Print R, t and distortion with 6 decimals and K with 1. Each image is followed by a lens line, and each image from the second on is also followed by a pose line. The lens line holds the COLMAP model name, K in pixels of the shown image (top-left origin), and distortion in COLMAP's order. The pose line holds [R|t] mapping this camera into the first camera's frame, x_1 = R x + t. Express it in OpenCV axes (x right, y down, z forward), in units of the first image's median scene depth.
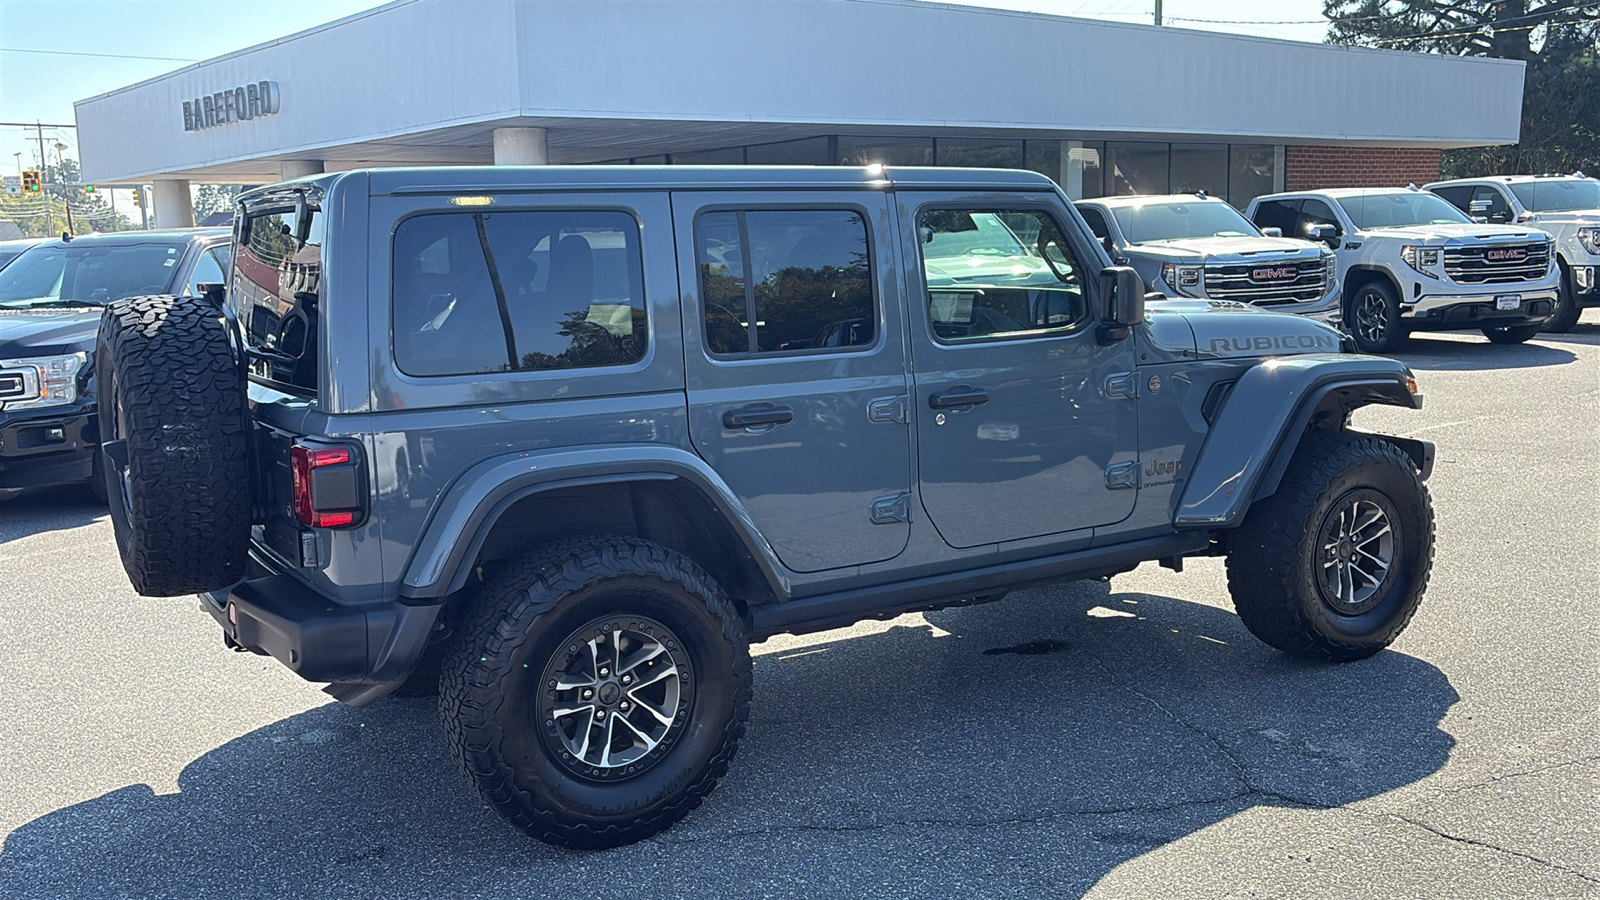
lens RADIAL K [[1482.0, 0, 759.6], [0, 1482.0, 445.3], [0, 0, 1]] dist [0.022756, 0.000000]
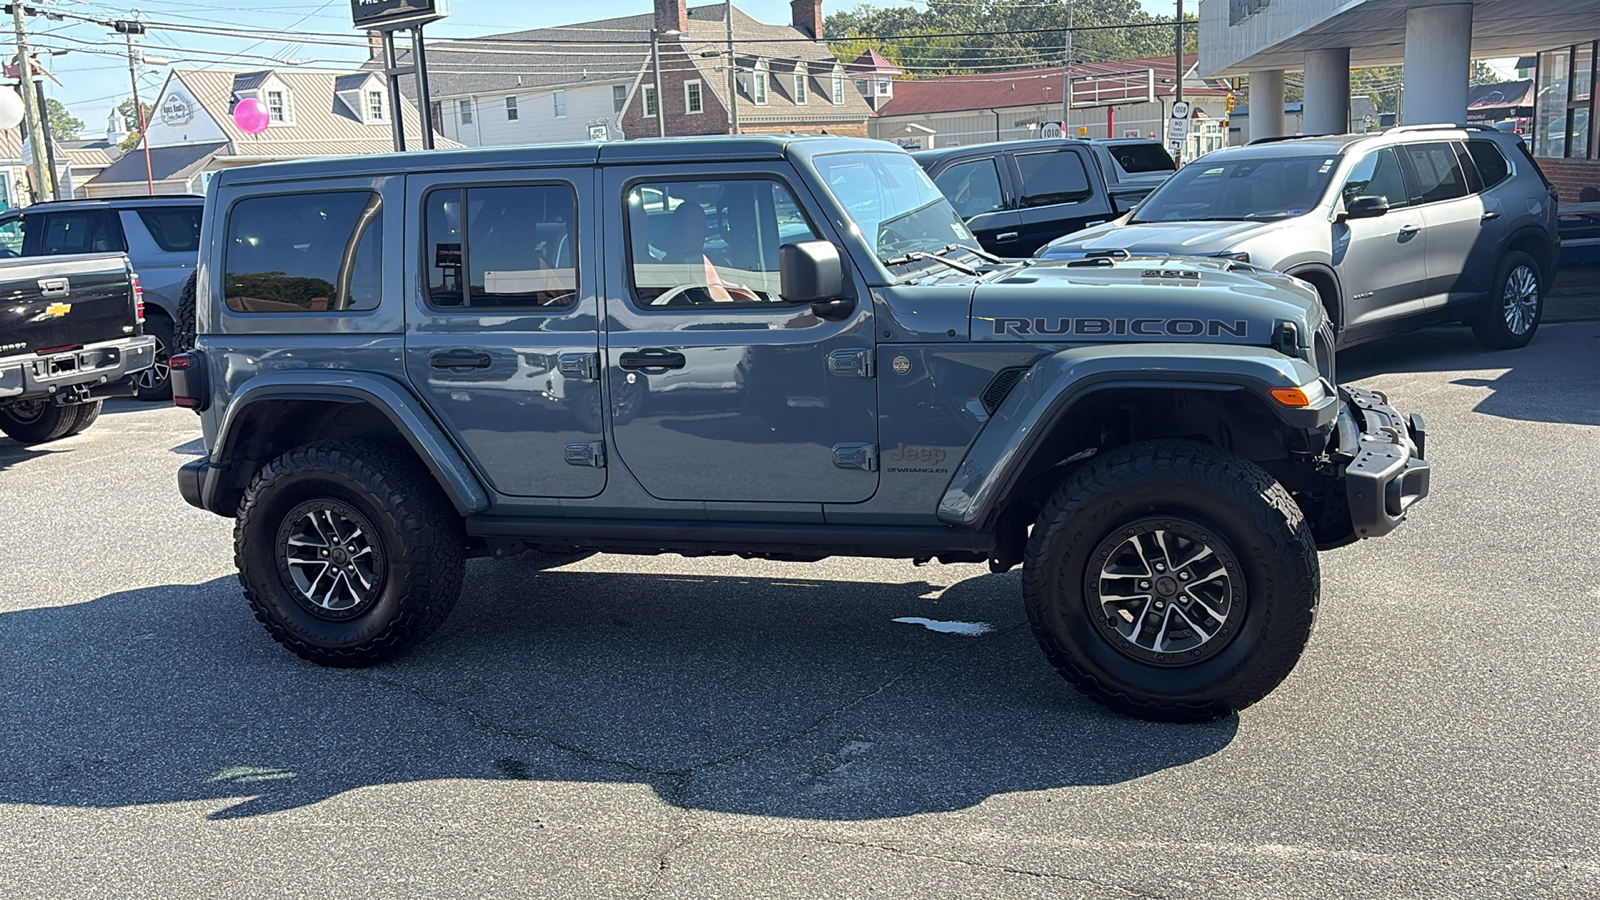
lens RADIAL K [[1489.8, 0, 771.4], [0, 1489.8, 470.4], [0, 0, 1]] dist [0.029233, 0.000000]
pose [[0.651685, 0.144681, -0.744563, 0.972354], [-0.069887, 0.988917, 0.130995, -0.096945], [0.755263, -0.033332, 0.654573, 0.344781]]
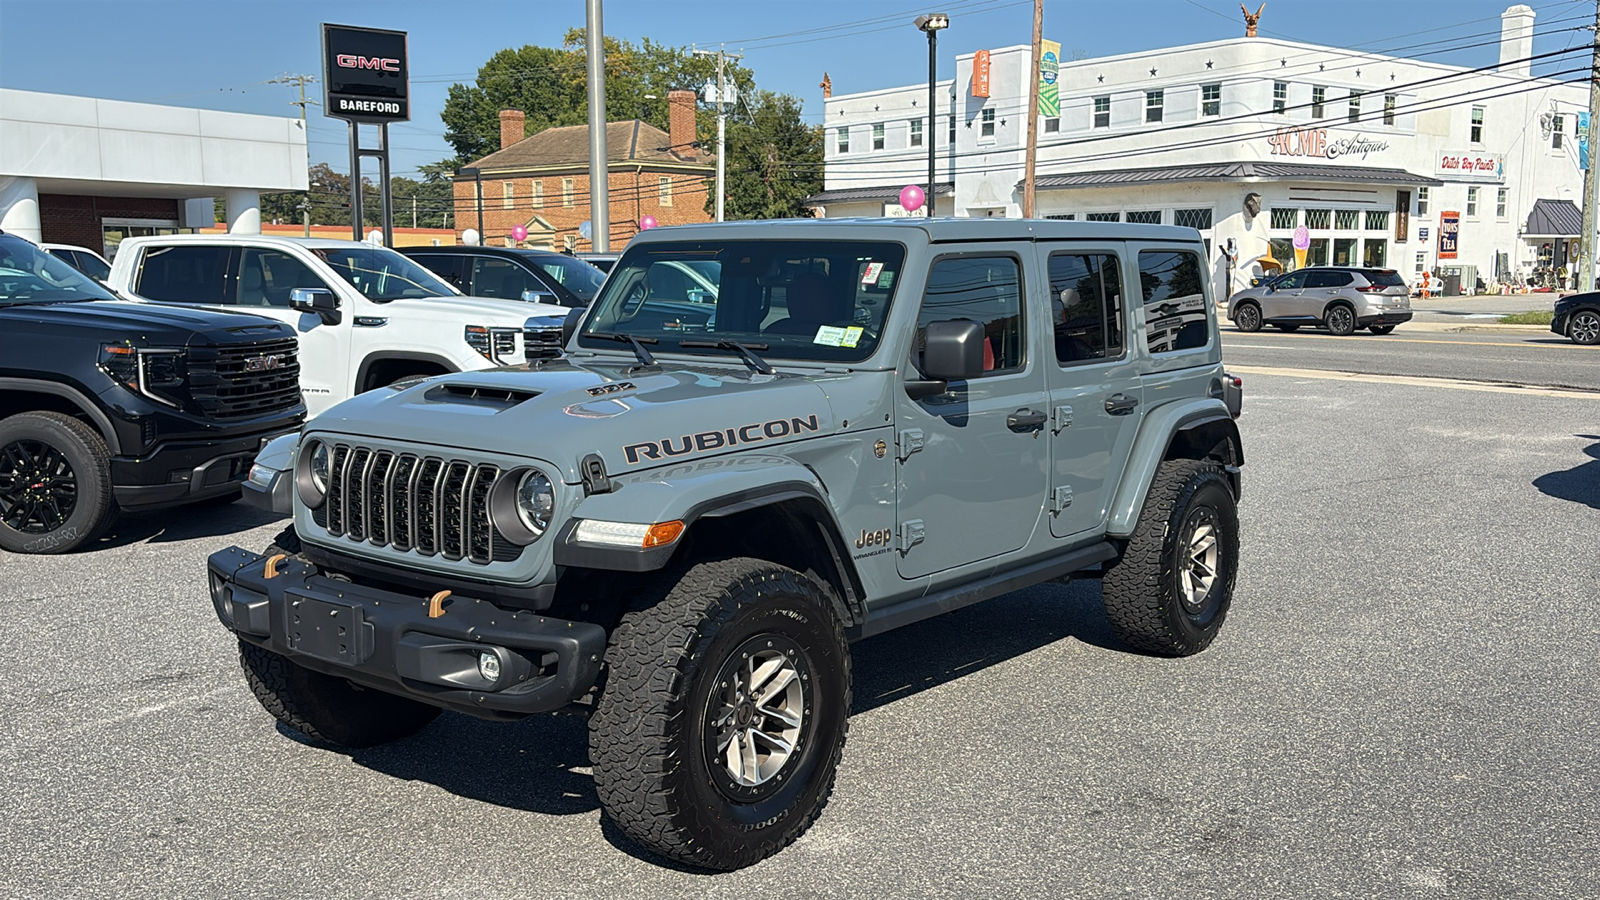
lens RADIAL K [[1489.8, 0, 804.4], [0, 1489.8, 459.9], [0, 0, 1]] dist [0.029233, 0.000000]
pose [[-0.925904, 0.081367, -0.368891, 0.543287], [-0.022849, 0.962677, 0.269688, -0.339016], [0.377067, 0.258134, -0.889487, 2.216106]]
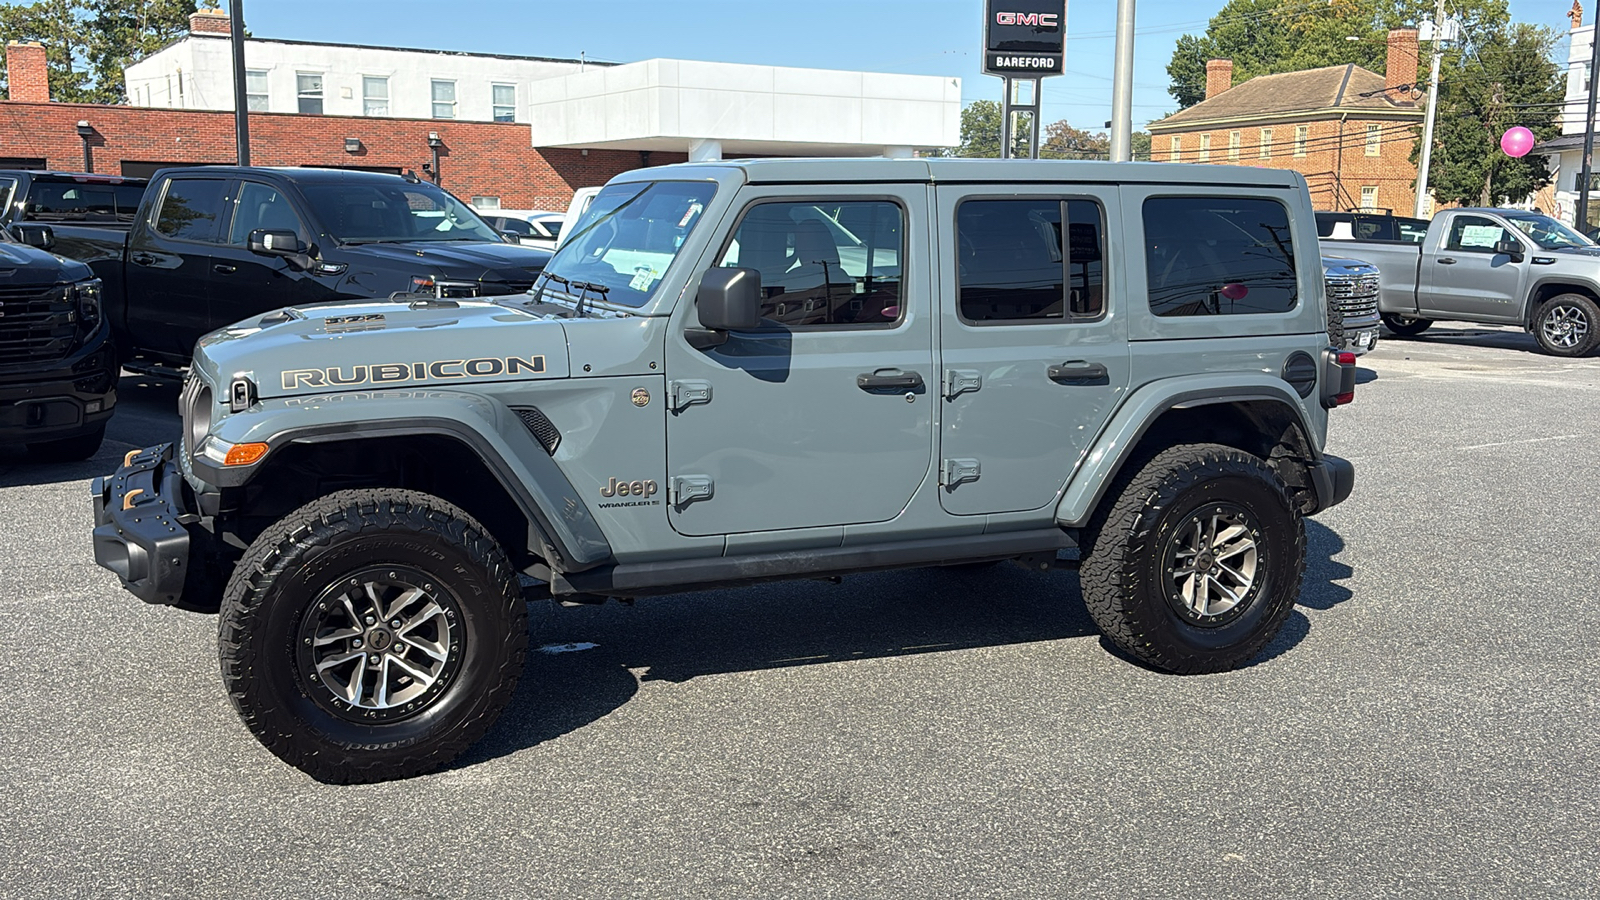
lens RADIAL K [[1489.8, 0, 800.8], [0, 1489.8, 459.3], [0, 0, 1]] dist [0.029233, 0.000000]
pose [[-0.994027, 0.004851, 0.109027, -0.084695], [0.036898, 0.955123, 0.293903, -0.319322], [-0.102709, 0.296171, -0.949597, 2.263907]]
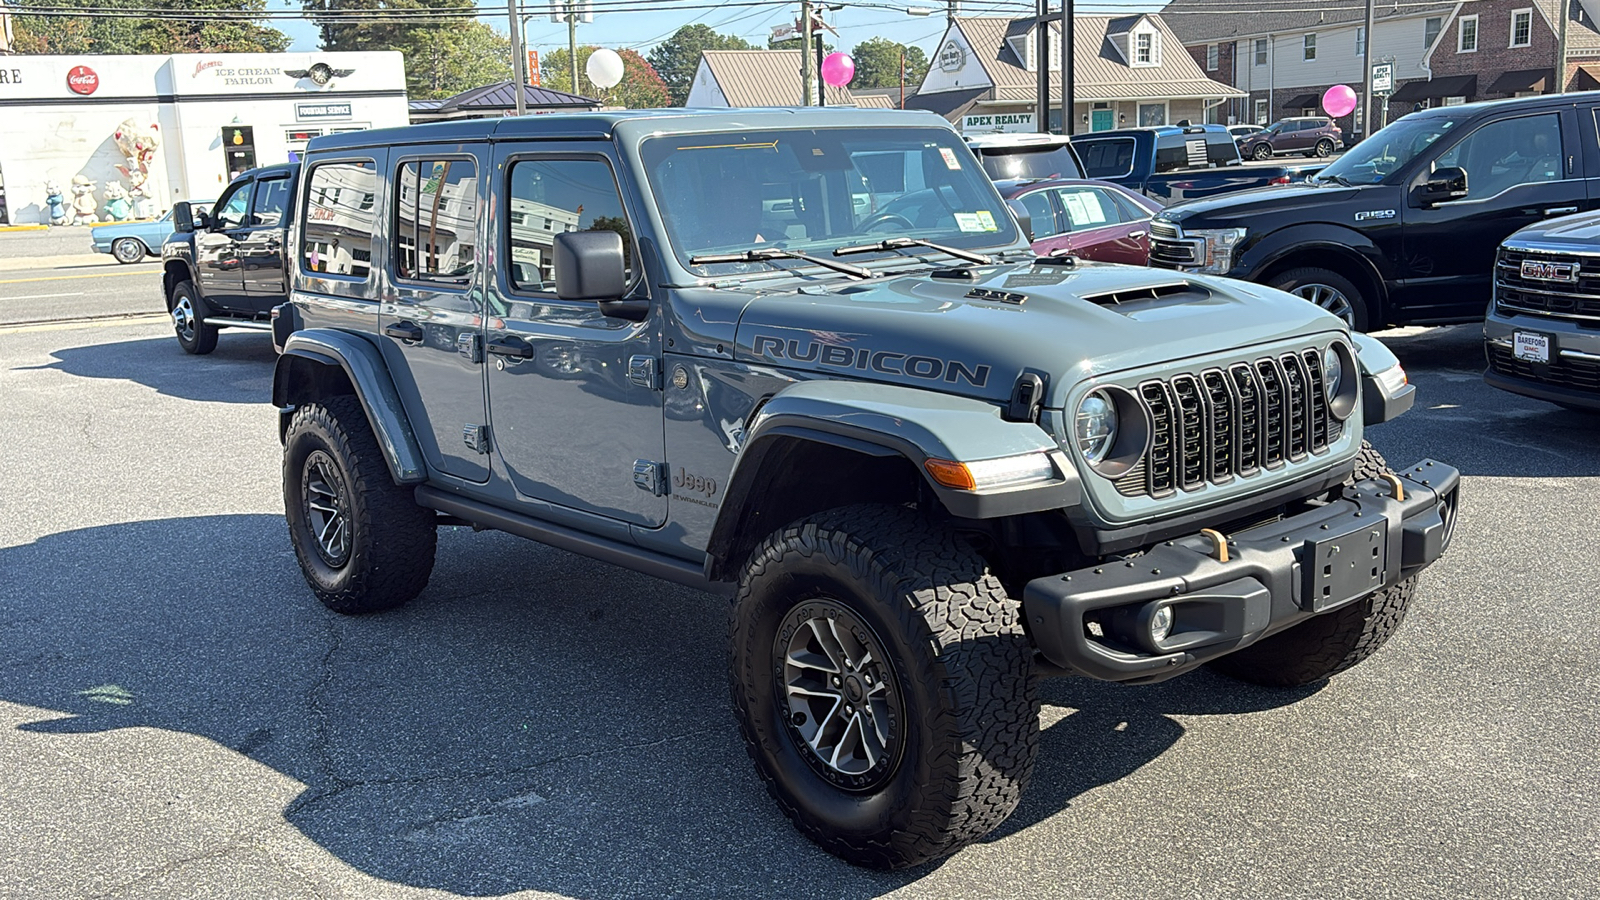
lens RADIAL K [[1489.8, 0, 771.7], [0, 1489.8, 450.4], [0, 0, 1]] dist [0.029233, 0.000000]
pose [[0.171053, 0.215259, -0.961460, 1.127080], [-0.097722, 0.974736, 0.200846, -0.180803], [0.980404, 0.059601, 0.187767, 0.953811]]
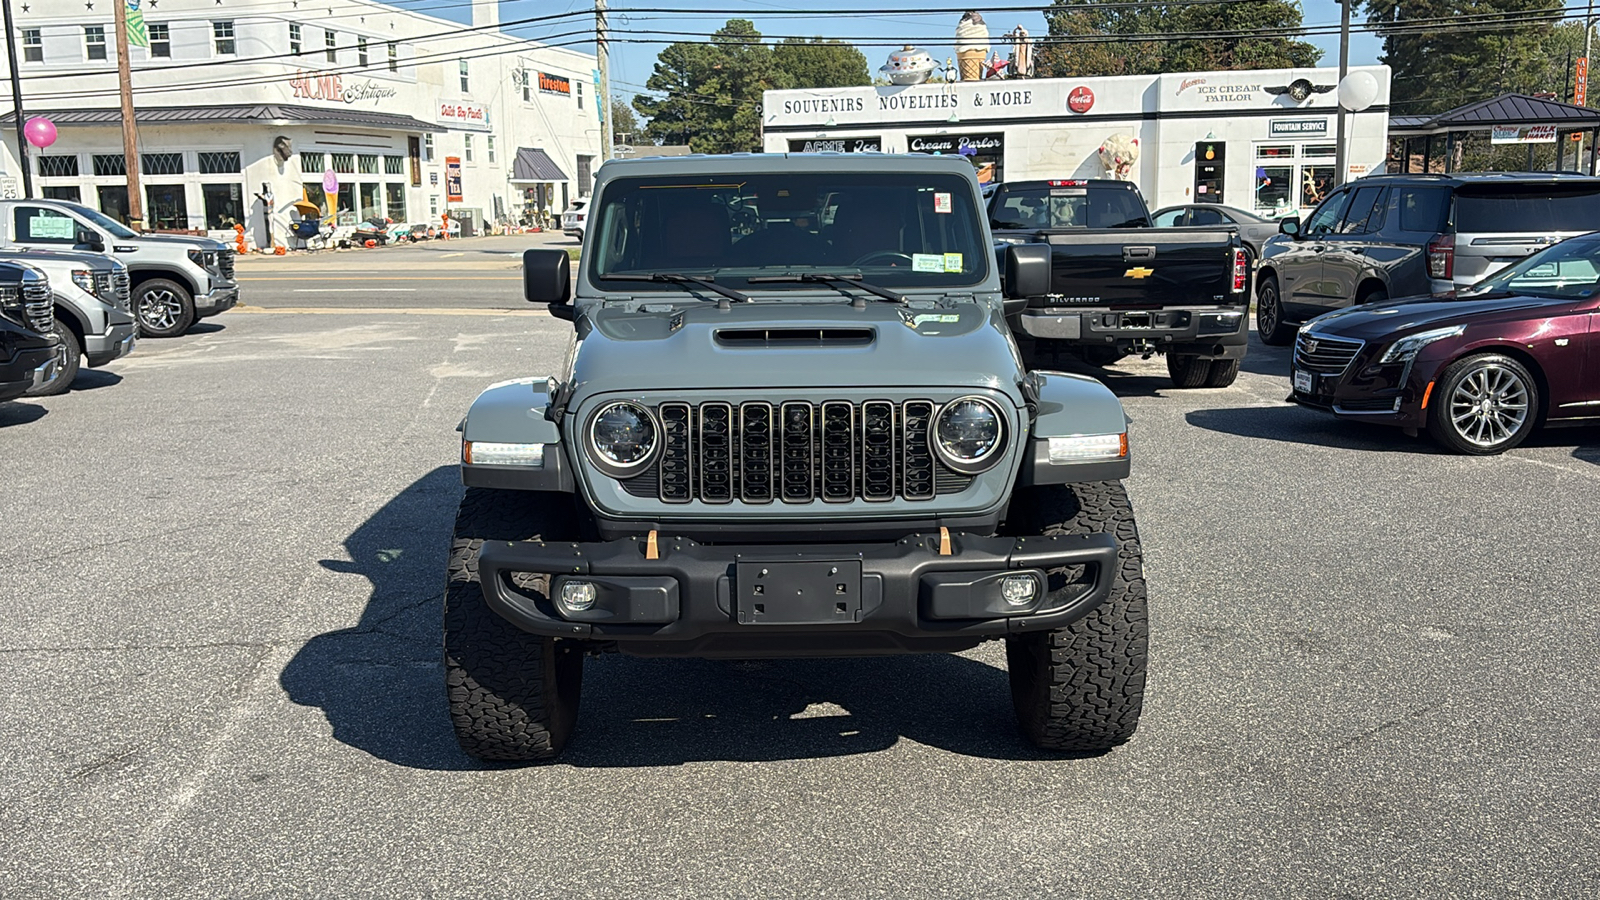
lens RADIAL K [[1489.8, 0, 780.9], [0, 1489.8, 458.6], [0, 0, 1]] dist [0.029233, 0.000000]
pose [[-0.483407, 0.188381, -0.854886, 1.150885], [-0.091173, 0.960426, 0.263192, -0.281720], [0.870635, 0.205171, -0.447101, 1.696295]]
